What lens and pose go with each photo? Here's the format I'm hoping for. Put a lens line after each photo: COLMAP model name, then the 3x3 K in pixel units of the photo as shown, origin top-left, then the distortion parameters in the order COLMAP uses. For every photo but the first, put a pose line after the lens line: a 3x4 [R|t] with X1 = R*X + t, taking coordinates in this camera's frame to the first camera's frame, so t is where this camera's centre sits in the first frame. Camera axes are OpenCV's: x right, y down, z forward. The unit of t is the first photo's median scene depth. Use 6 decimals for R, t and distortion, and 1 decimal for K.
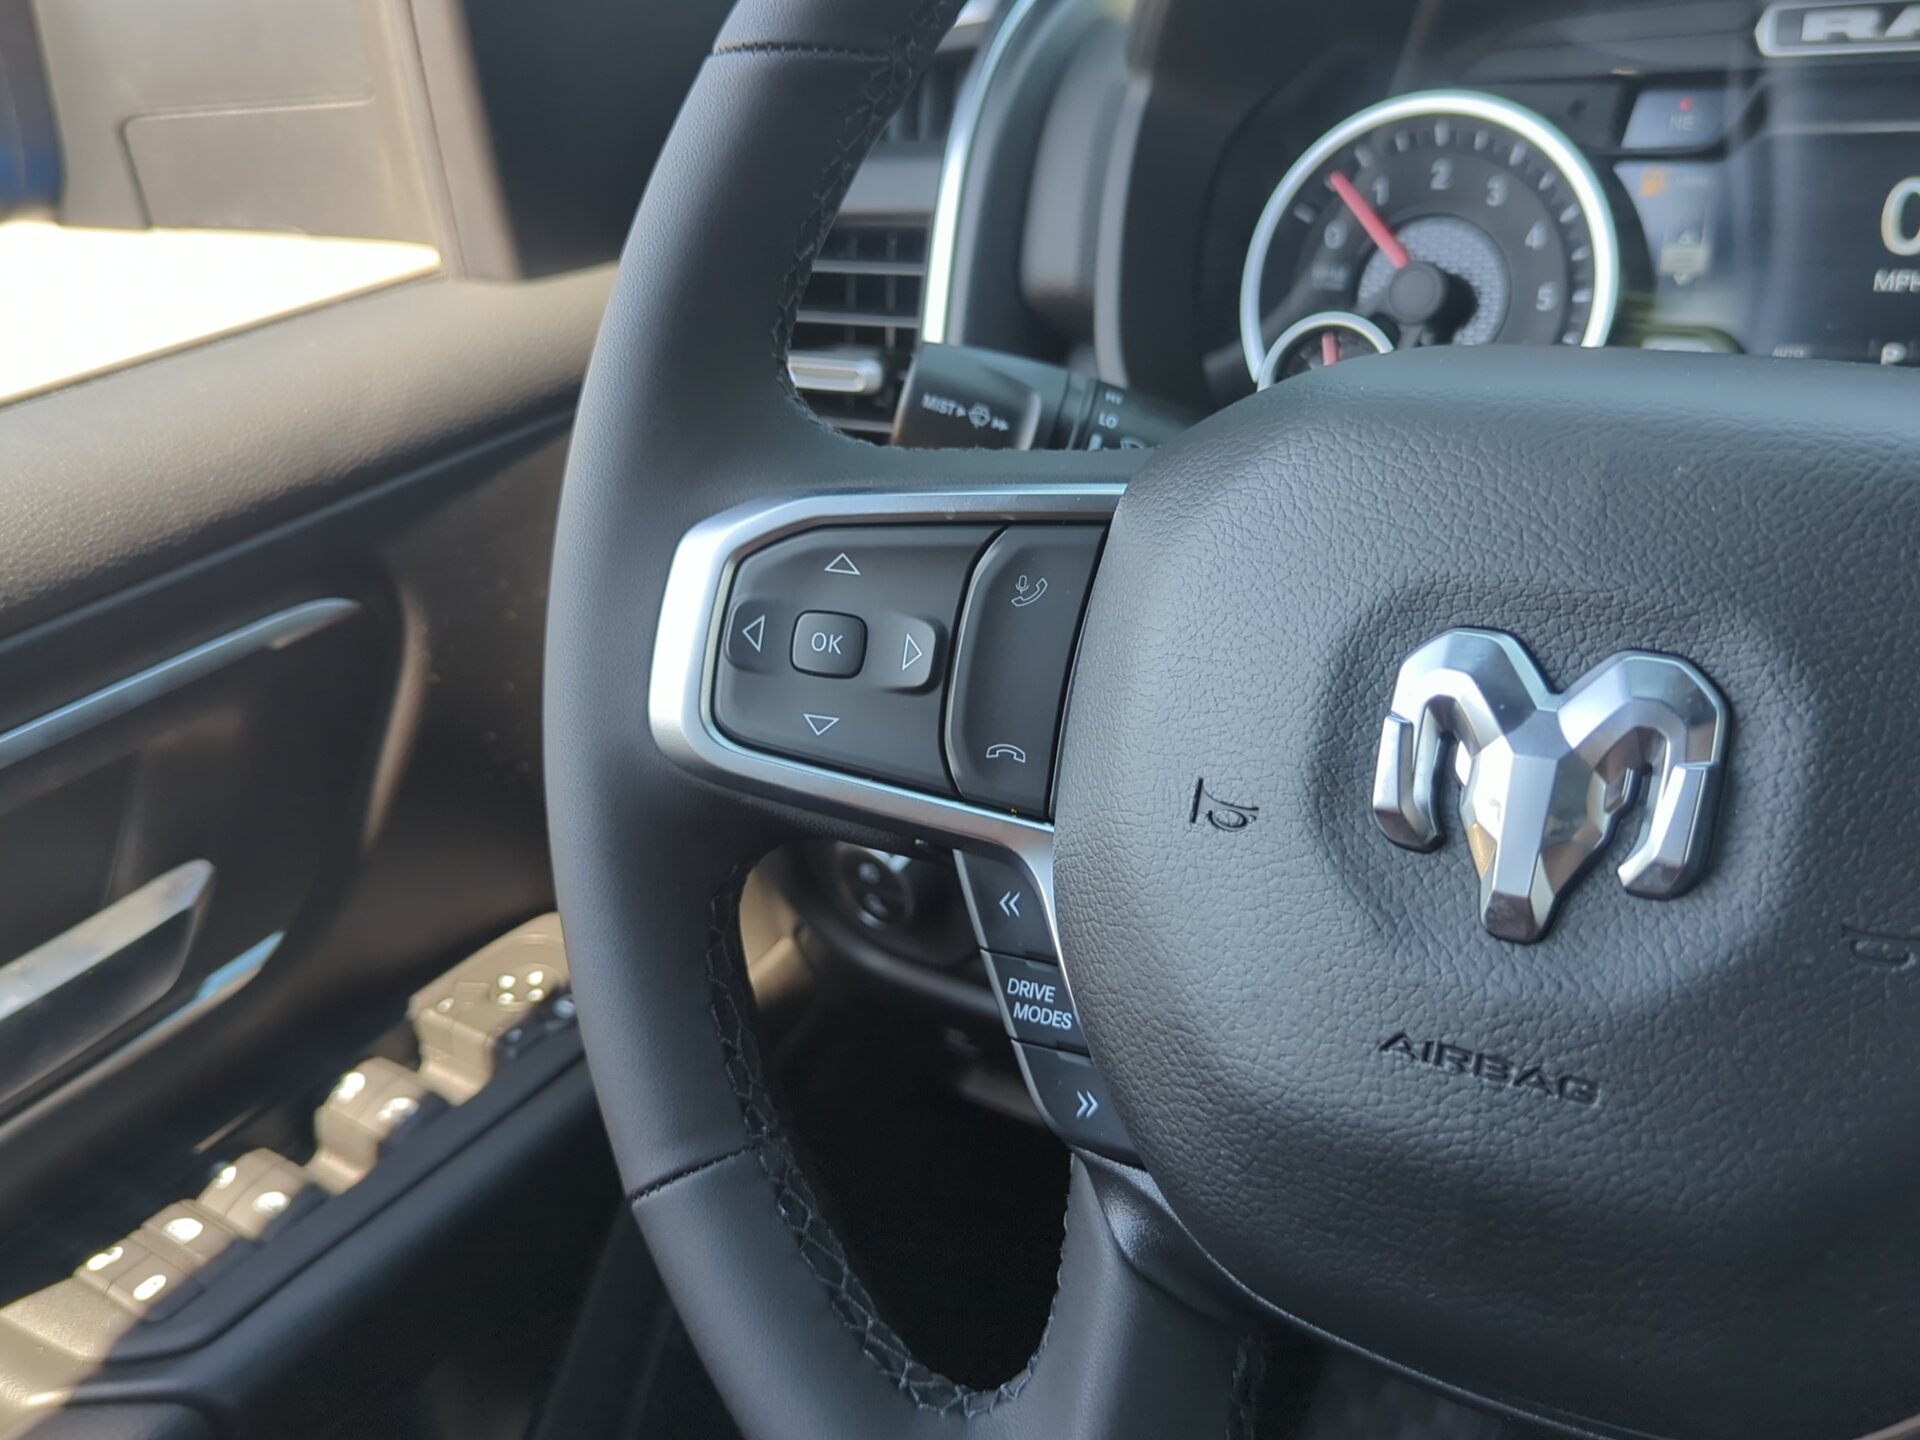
lens RADIAL K [[1920.0, 0, 975.5], [0, 1920.0, 692.7], [0, 0, 1]] dist [0.014730, 0.000000]
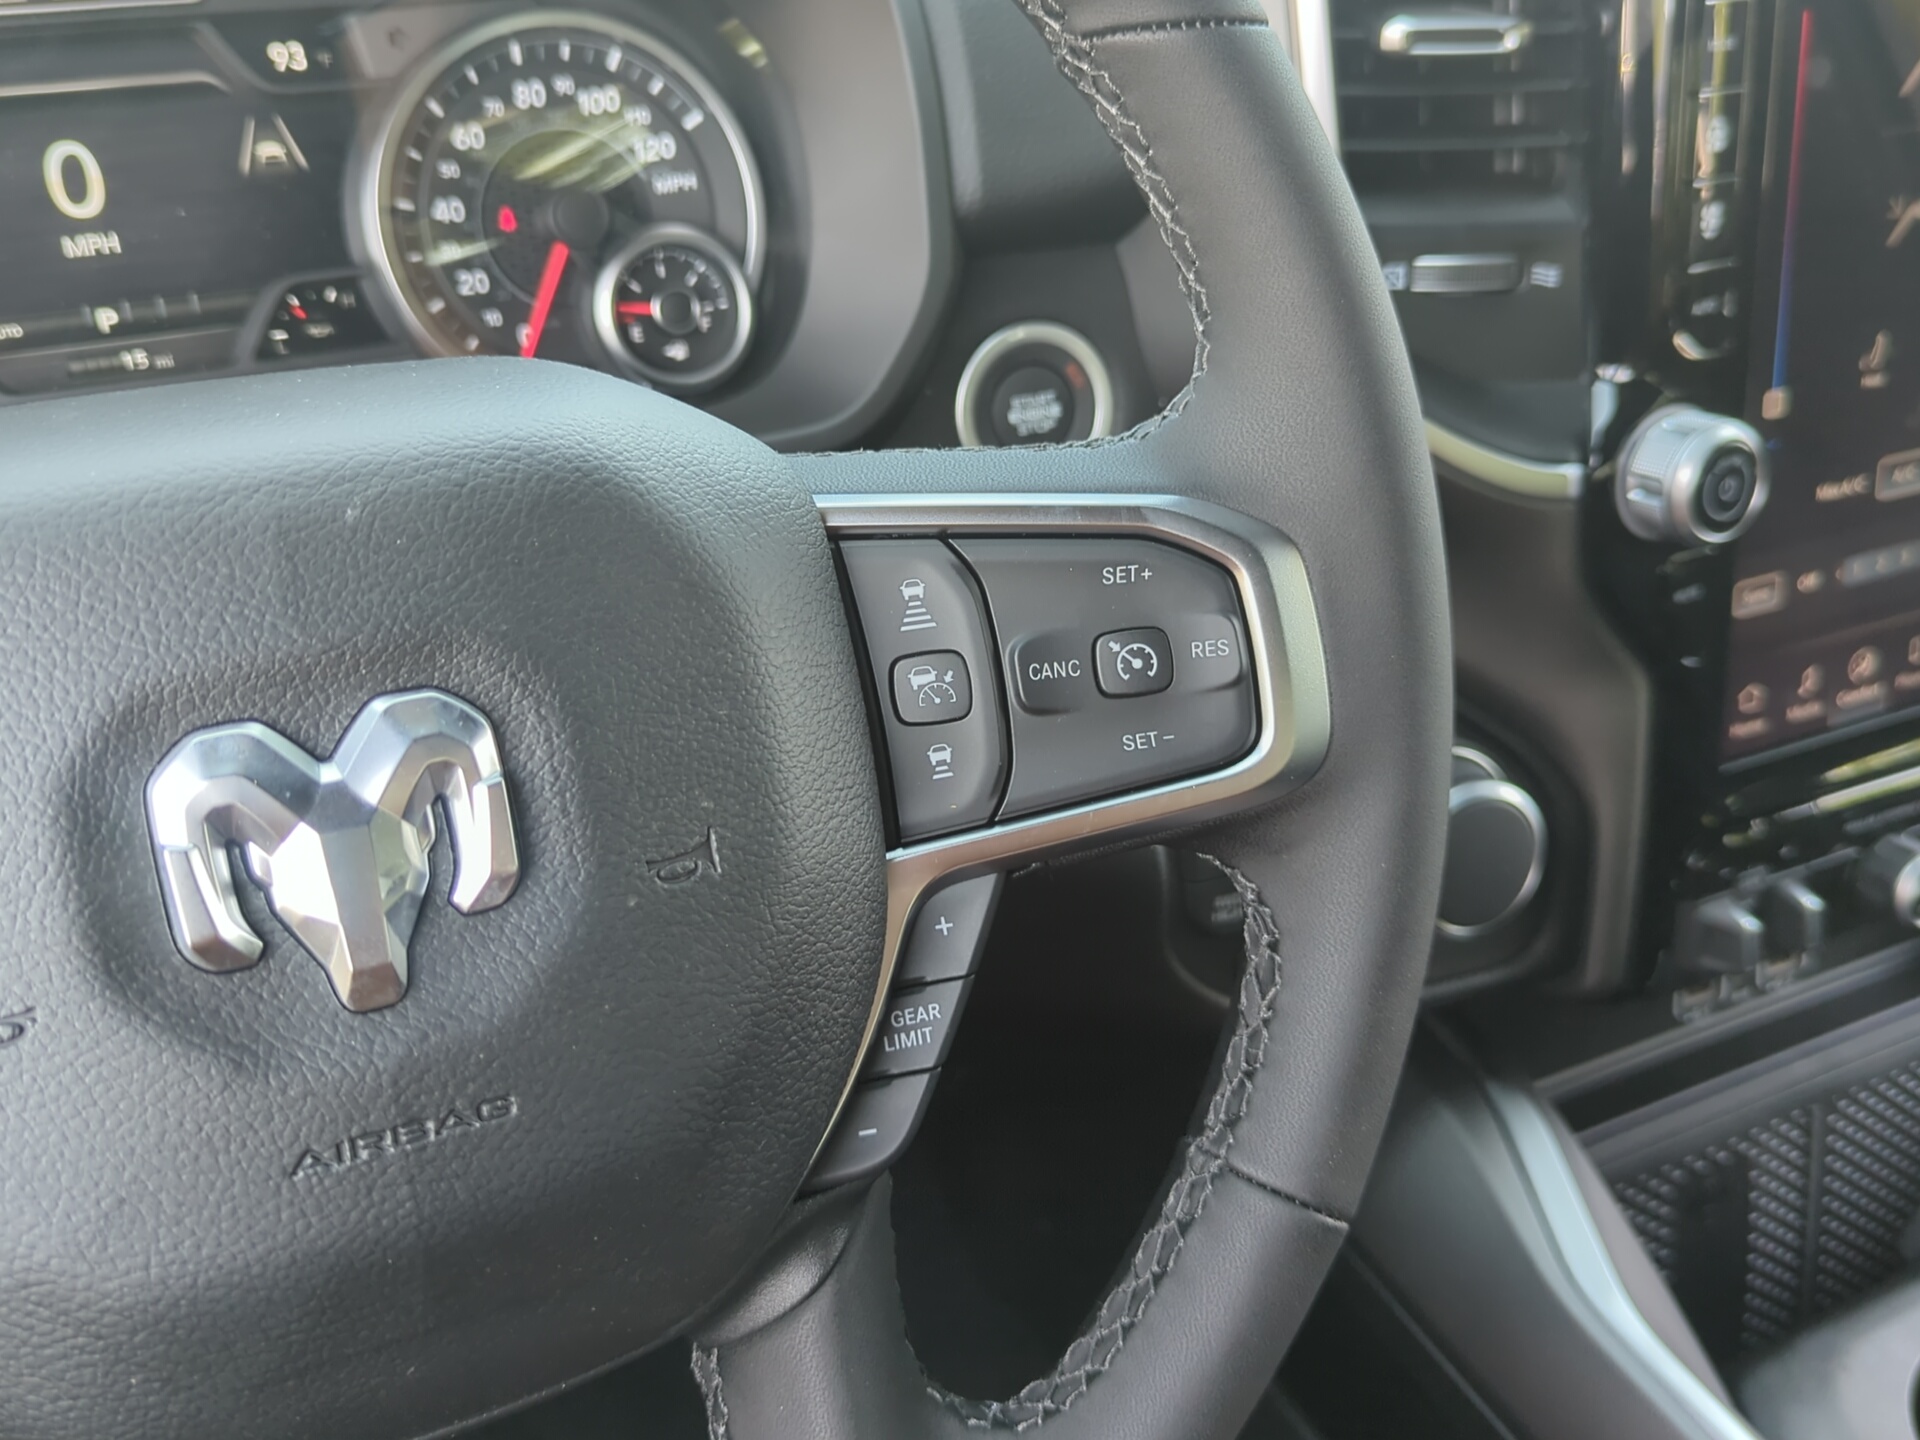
lens RADIAL K [[1920.0, 0, 983.7], [0, 1920.0, 696.4], [0, 0, 1]] dist [0.014730, 0.000000]
pose [[0.497977, -0.328545, 0.802544, -0.233178], [0.275251, 0.937481, 0.212993, -0.111280], [-0.822348, 0.114836, 0.557276, 0.127545]]
